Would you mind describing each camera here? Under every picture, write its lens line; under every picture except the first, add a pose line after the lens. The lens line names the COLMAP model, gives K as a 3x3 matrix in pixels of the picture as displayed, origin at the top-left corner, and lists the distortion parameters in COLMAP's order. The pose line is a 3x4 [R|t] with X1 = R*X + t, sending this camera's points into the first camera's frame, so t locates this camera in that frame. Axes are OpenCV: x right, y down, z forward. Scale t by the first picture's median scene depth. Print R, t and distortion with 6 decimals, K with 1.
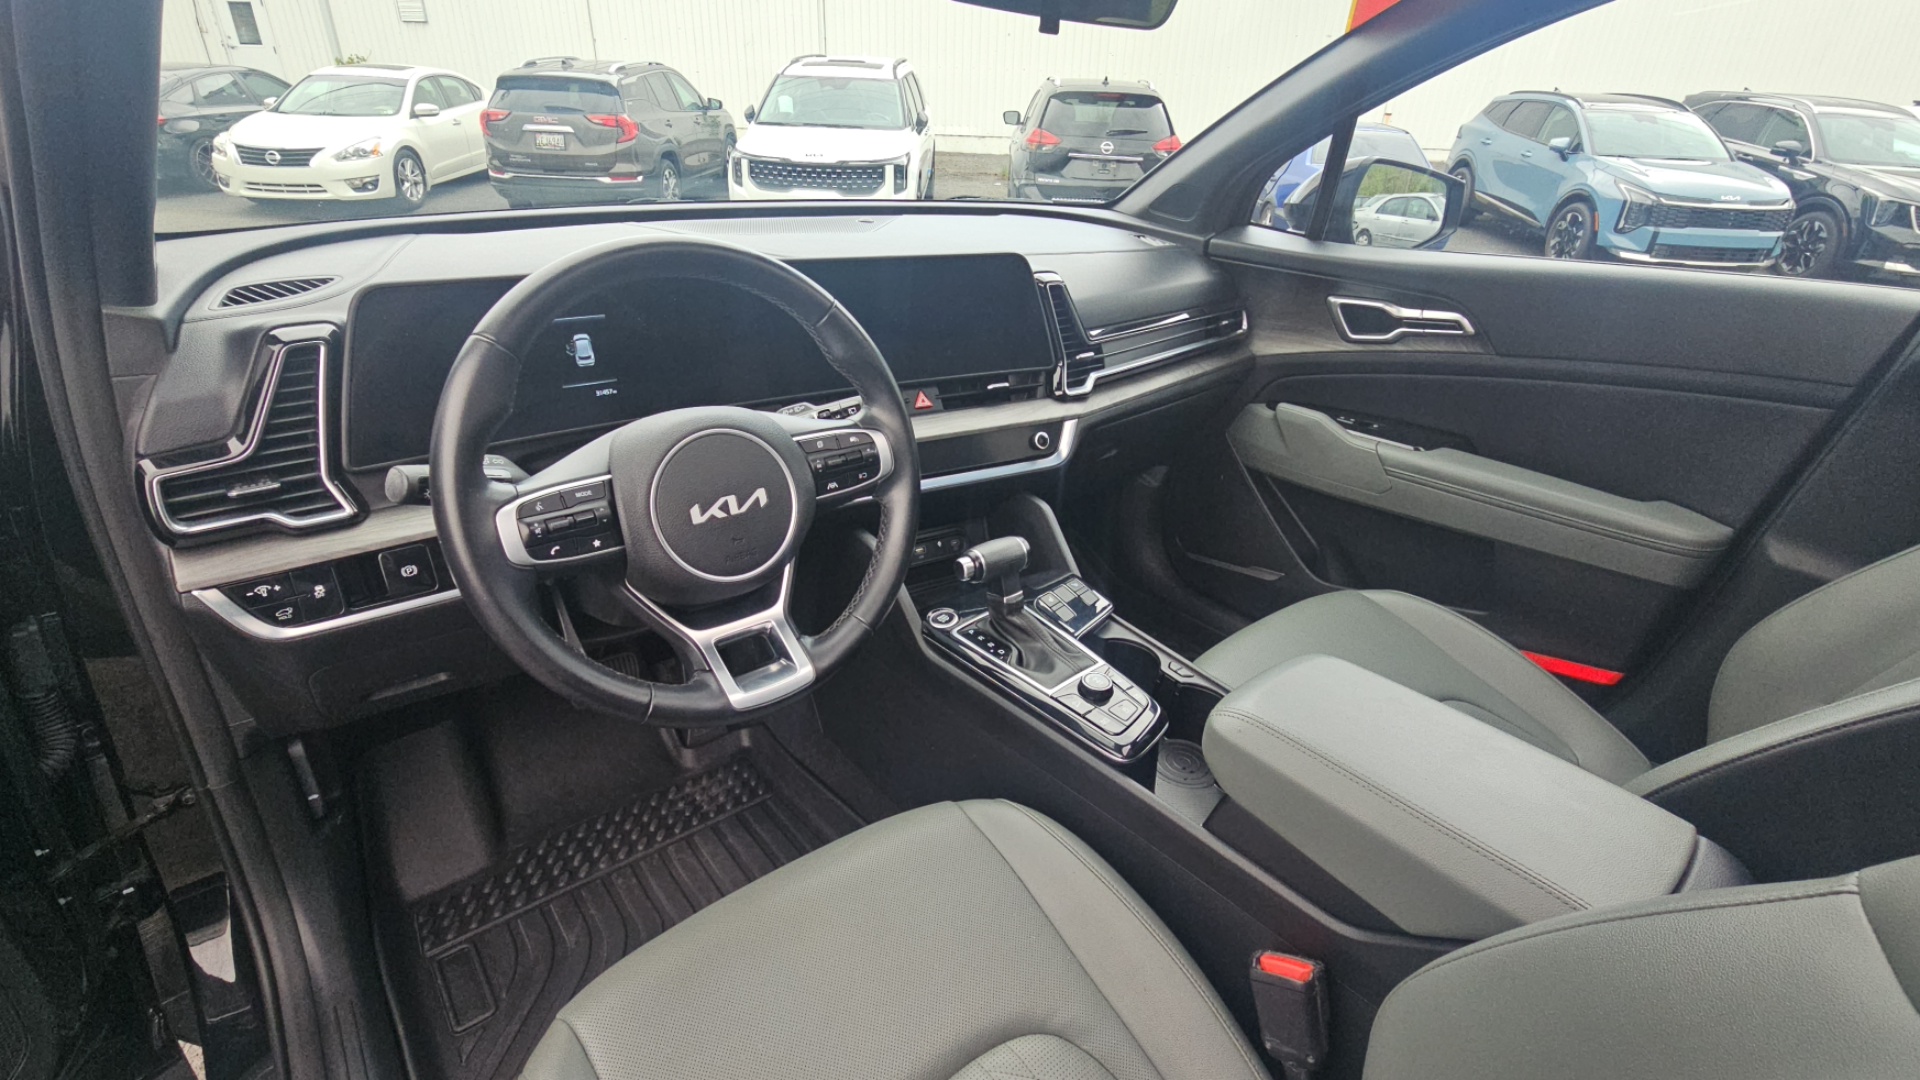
lens RADIAL K [[857.0, 0, 953.7], [0, 857.0, 530.6], [0, 0, 1]] dist [0.012253, -0.008009]
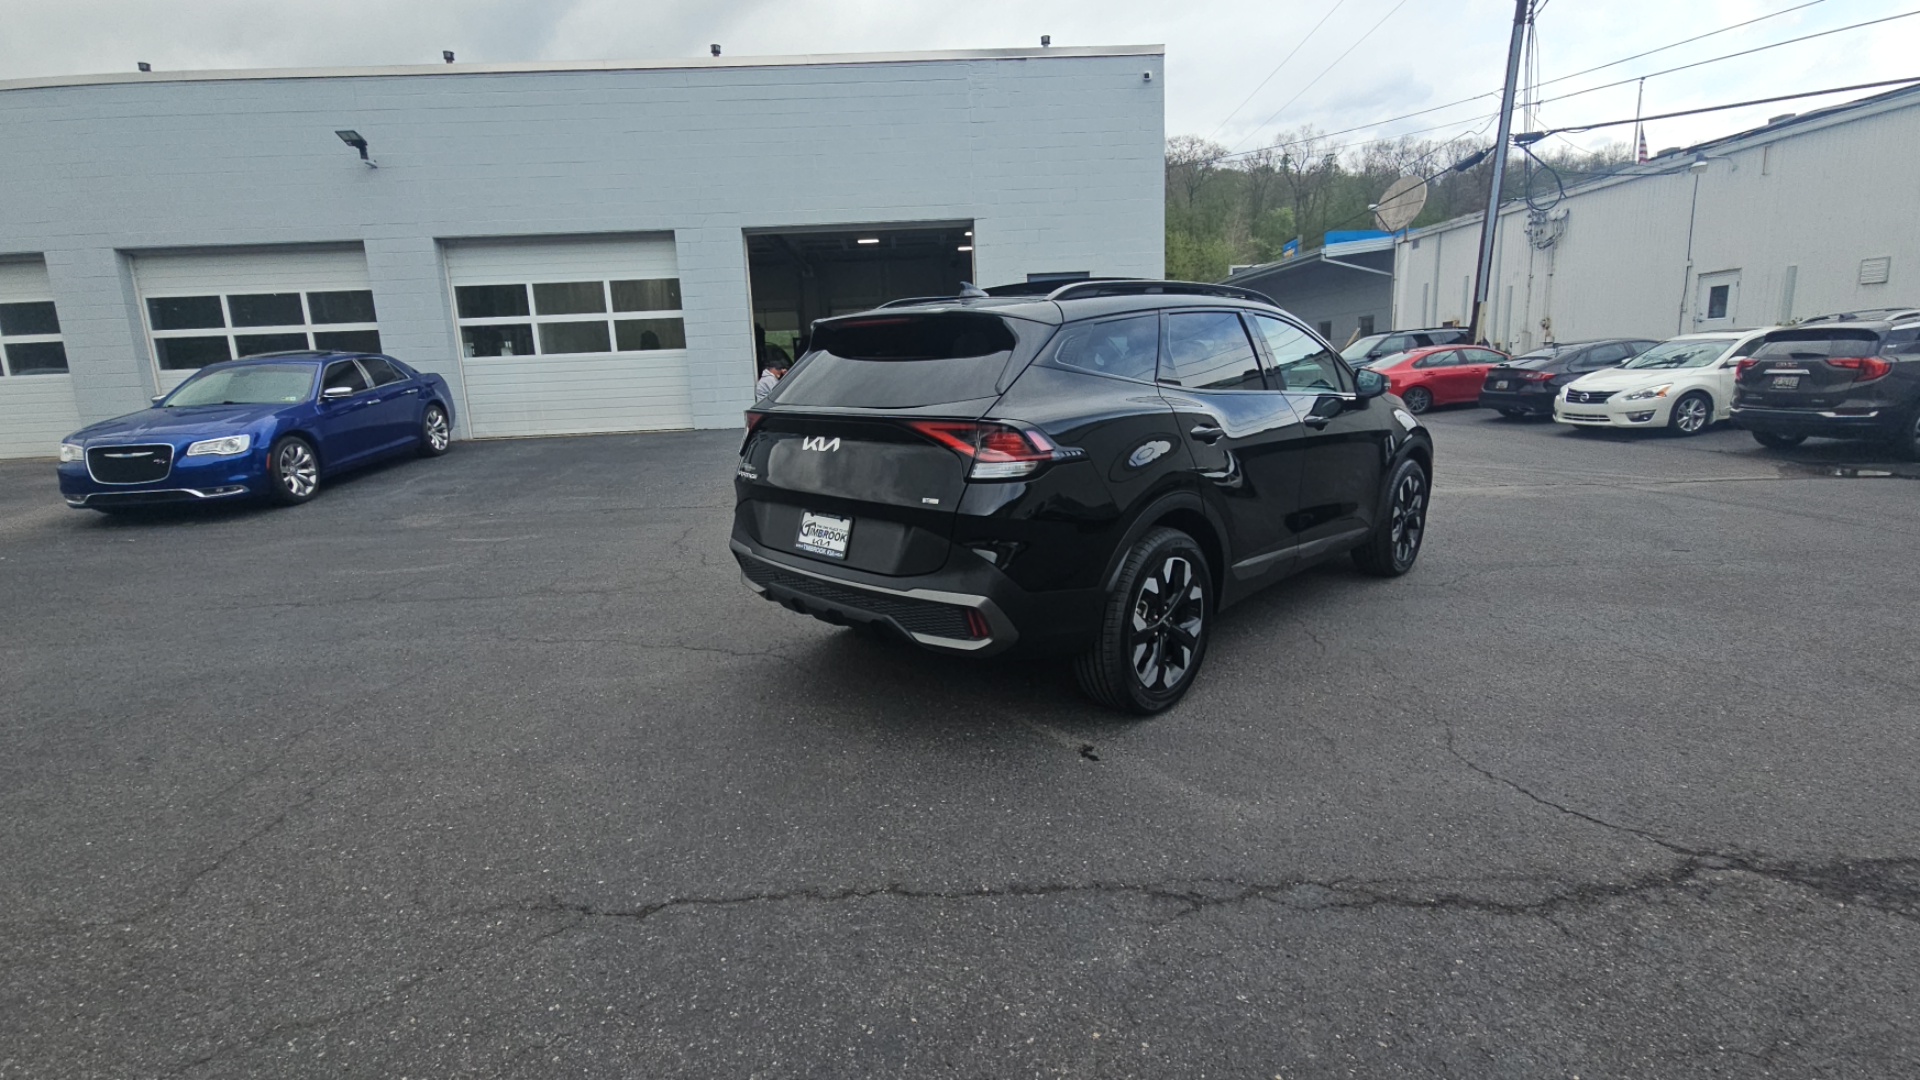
lens RADIAL K [[857.0, 0, 958.4], [0, 857.0, 537.1], [0, 0, 1]] dist [0.012253, -0.008009]
pose [[0.114491, 0.152314, -0.981678, 3.773958], [-0.405696, 0.909187, 0.093751, 0.489799], [0.906809, 0.387530, 0.165887, -0.706397]]
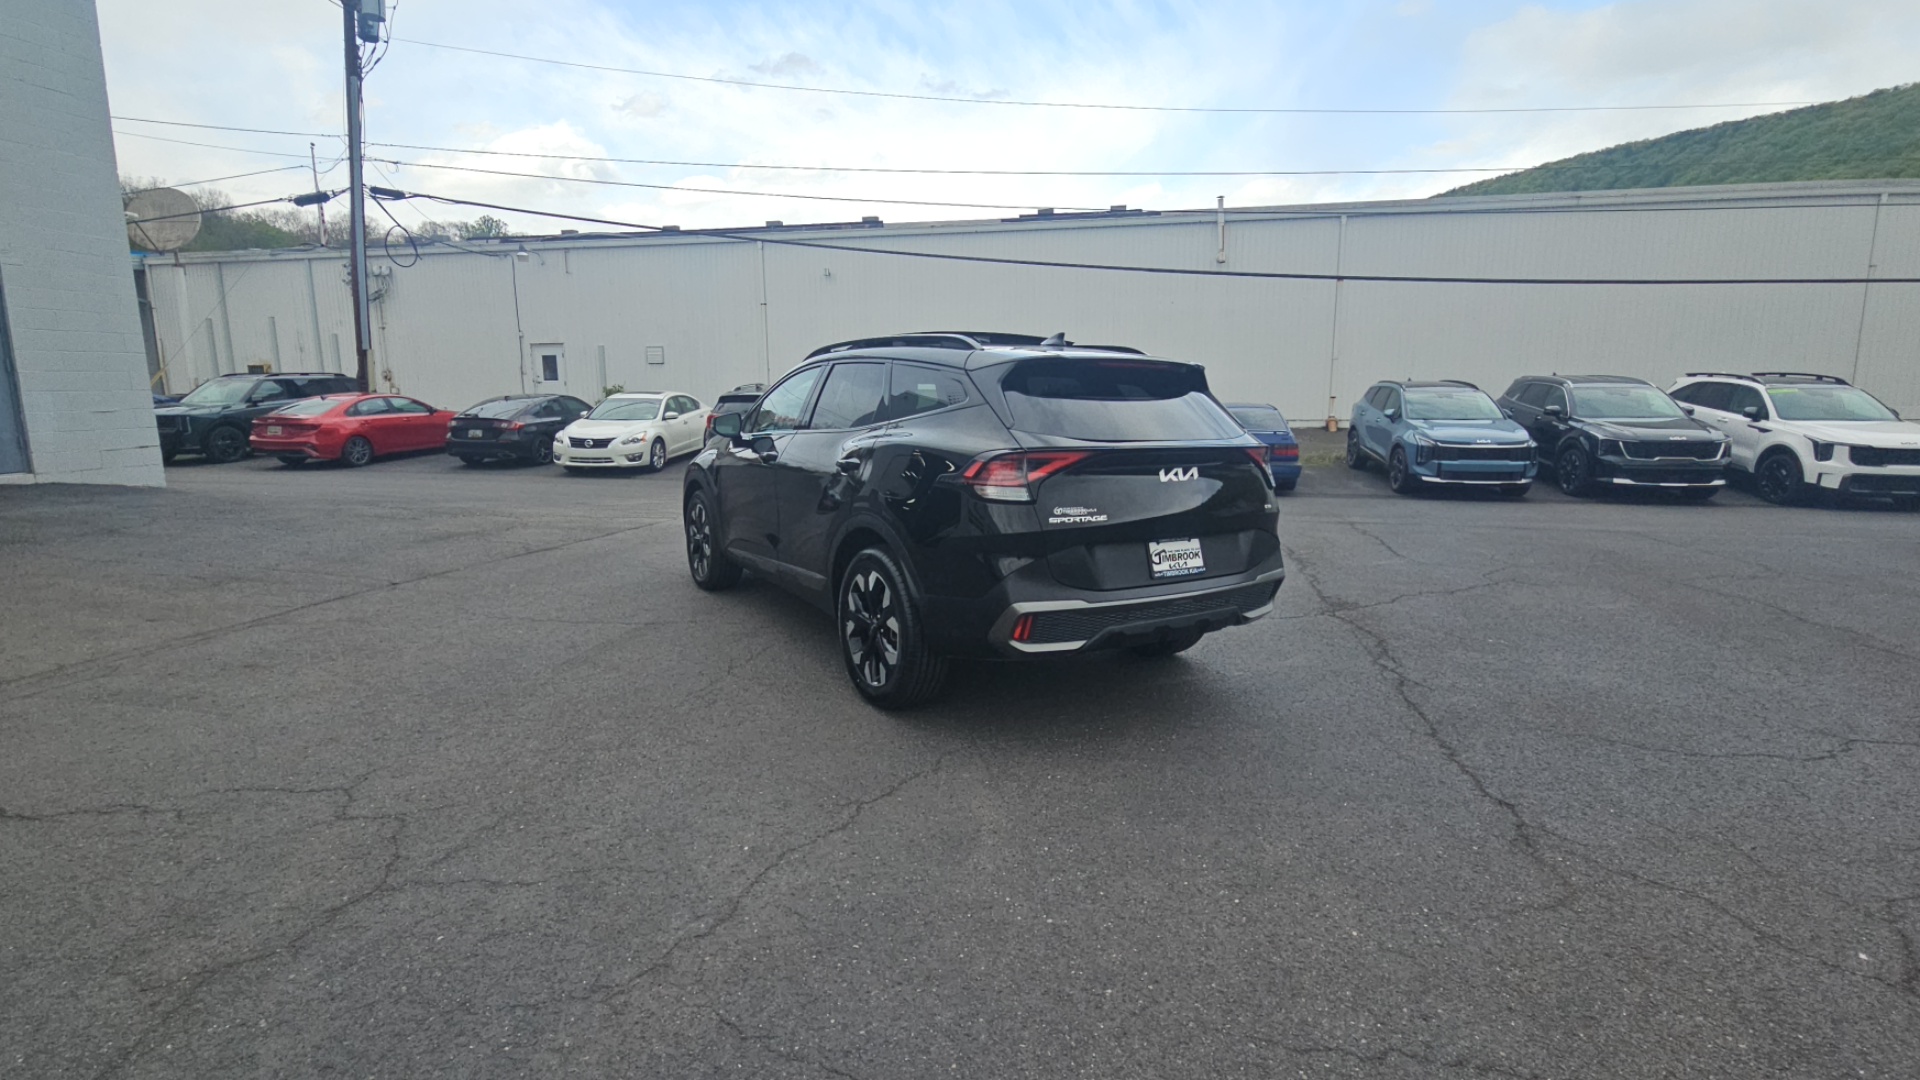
lens RADIAL K [[857.0, 0, 955.5], [0, 857.0, 535.6], [0, 0, 1]] dist [0.012253, -0.008009]
pose [[0.991603, -0.012715, -0.128693, 1.031969], [-0.026393, 0.954309, -0.297655, 1.596104], [0.126597, 0.298552, 0.945960, -3.236596]]
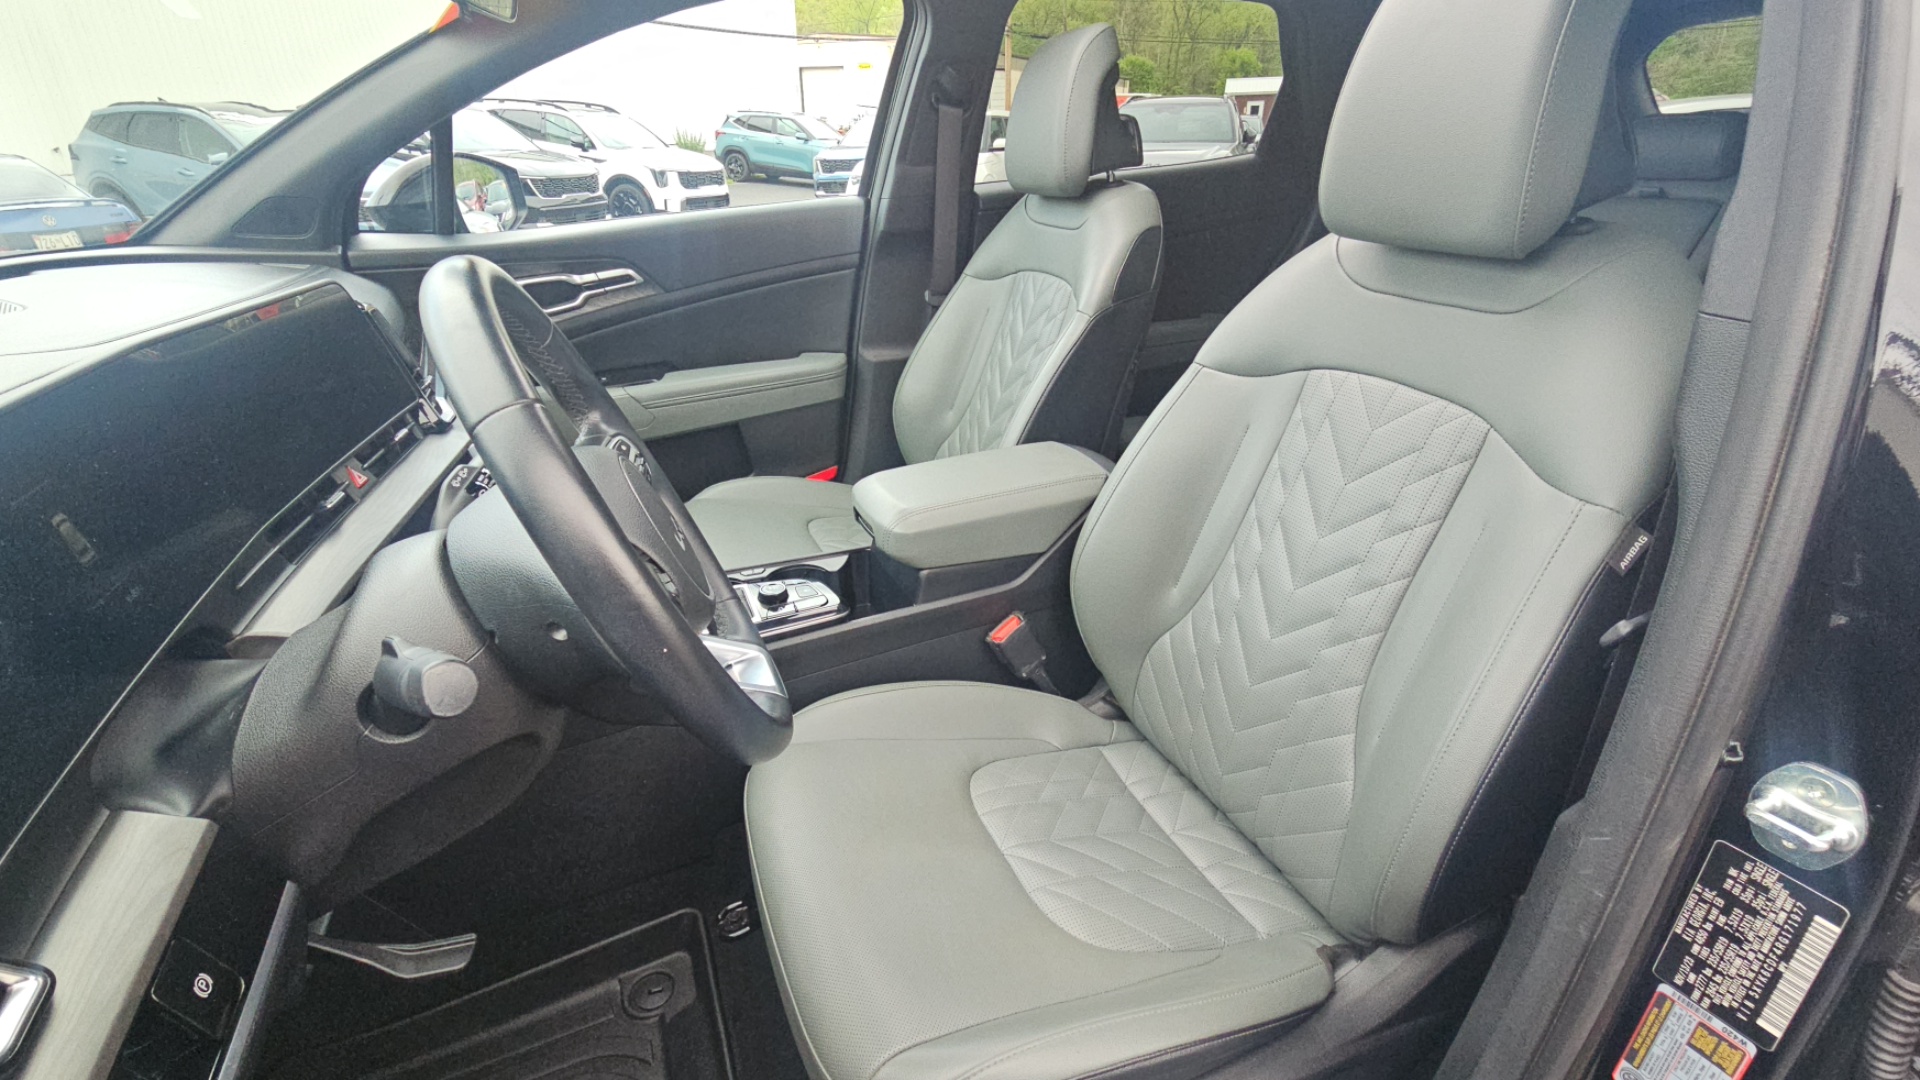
lens RADIAL K [[870.2, 0, 957.2], [0, 870.2, 532.8], [0, 0, 1]] dist [-0.002940, -0.000914]
pose [[0.277059, -0.439535, 0.854428, -0.475466], [0.448031, 0.845748, 0.289790, -0.076259], [-0.850004, 0.302521, 0.431247, 0.167514]]
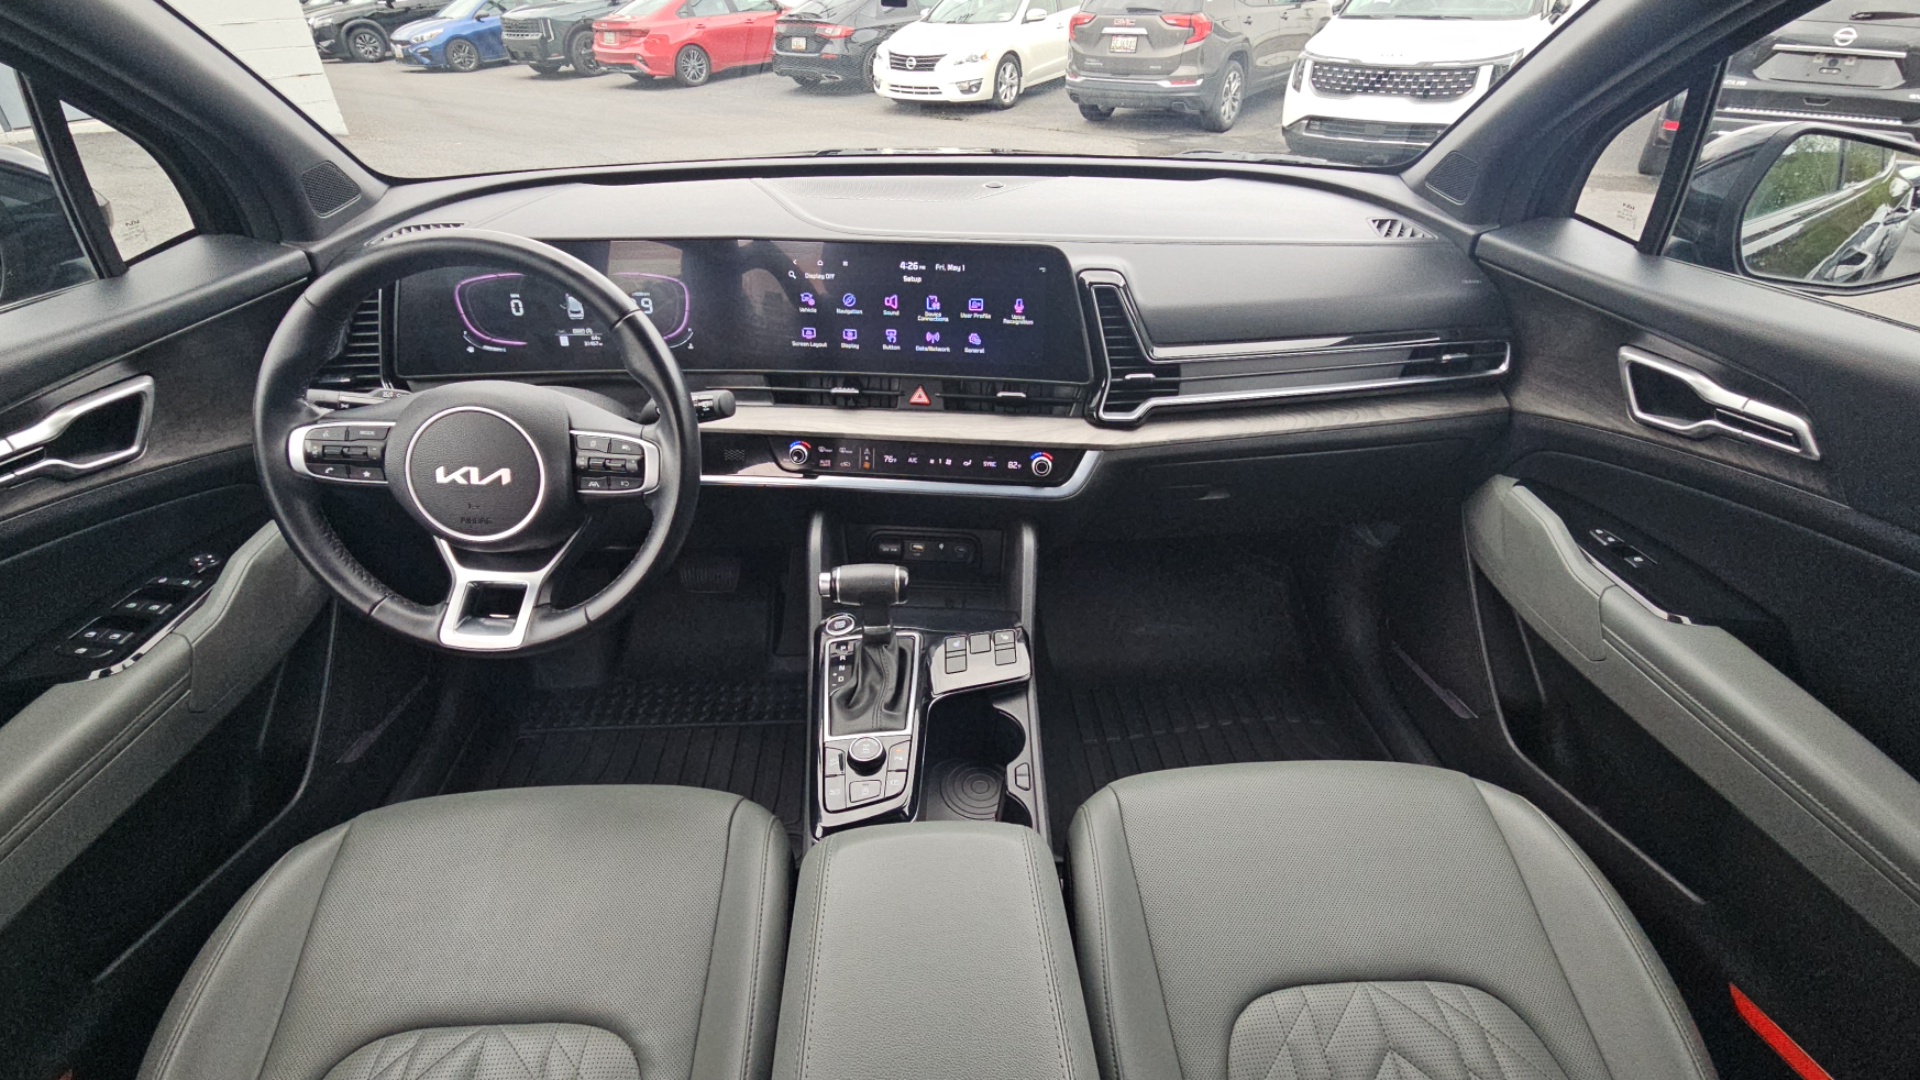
lens RADIAL K [[857.0, 0, 958.3], [0, 857.0, 527.6], [0, 0, 1]] dist [0.012253, -0.008009]
pose [[0.807944, 0.273806, -0.521782, 0.424575], [-0.222147, 0.961685, 0.160665, -0.140601], [0.545781, -0.013896, 0.837813, 0.194068]]
